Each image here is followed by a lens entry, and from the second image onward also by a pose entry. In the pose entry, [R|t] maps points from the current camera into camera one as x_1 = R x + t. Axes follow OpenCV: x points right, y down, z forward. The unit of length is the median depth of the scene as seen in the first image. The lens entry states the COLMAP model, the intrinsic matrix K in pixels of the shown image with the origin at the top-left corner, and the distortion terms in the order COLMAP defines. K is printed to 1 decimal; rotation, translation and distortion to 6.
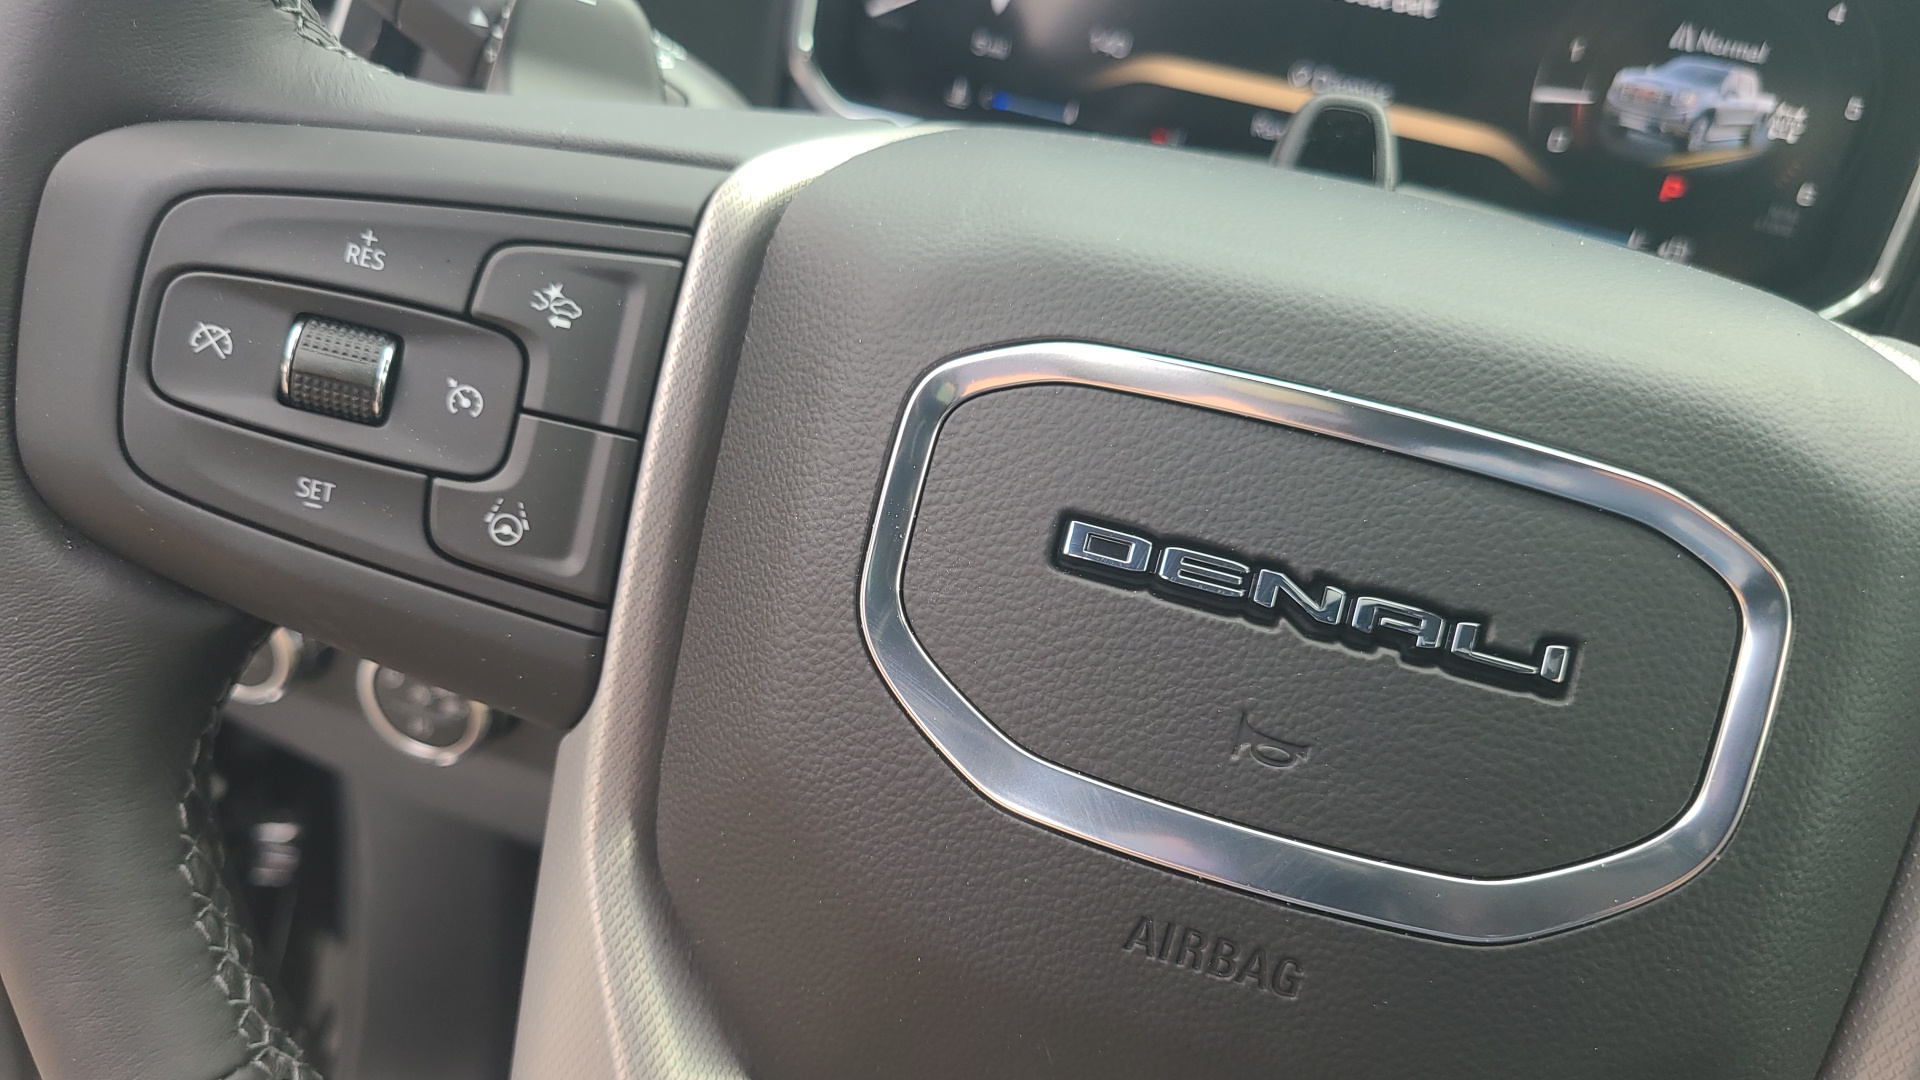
lens RADIAL K [[1434.0, 0, 960.0], [0, 1434.0, 540.0], [0, 0, 1]] dist [-0.012222, -0.004553]
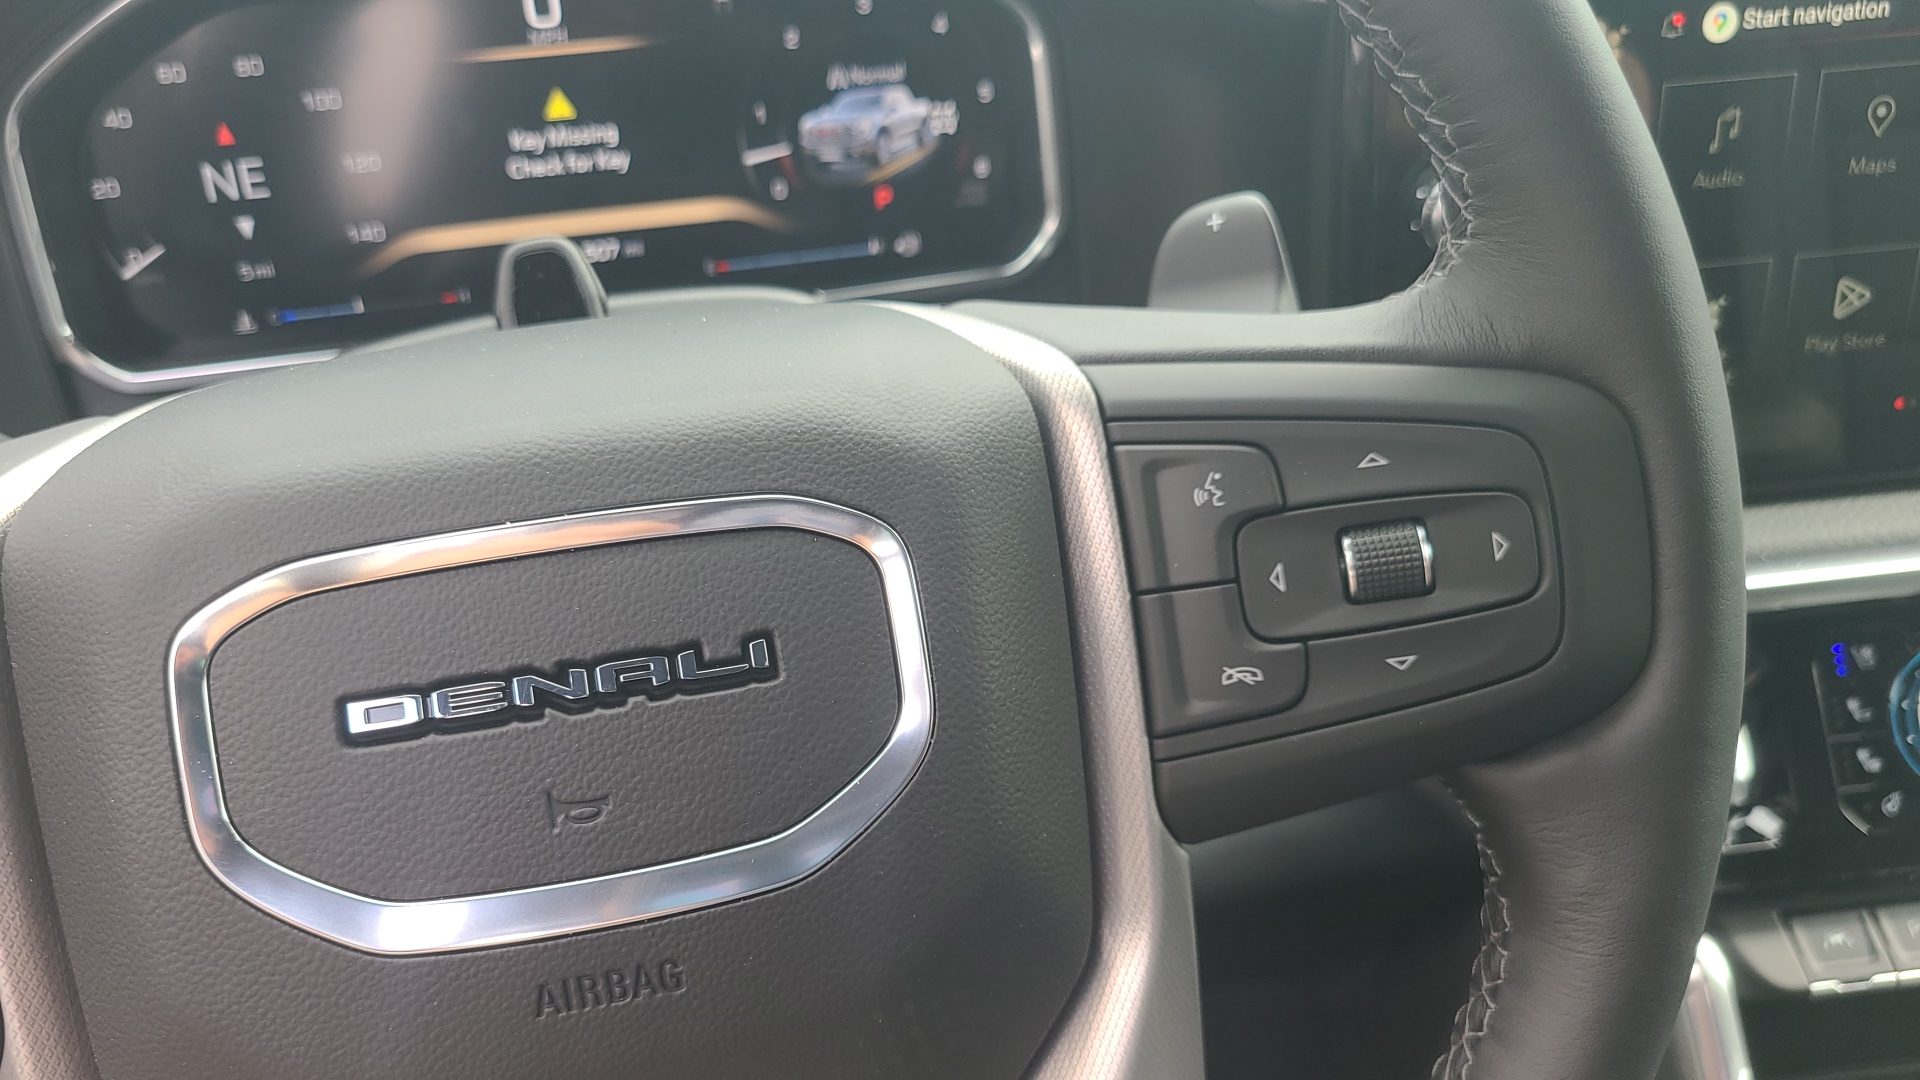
lens RADIAL K [[1434.0, 0, 960.0], [0, 1434.0, 540.0], [0, 0, 1]] dist [-0.012222, -0.004553]
pose [[0.879620, -0.379831, 0.286351, 0.234493], [0.391266, 0.920091, 0.018555, 0.036875], [-0.270517, 0.095718, 0.957945, -0.267133]]
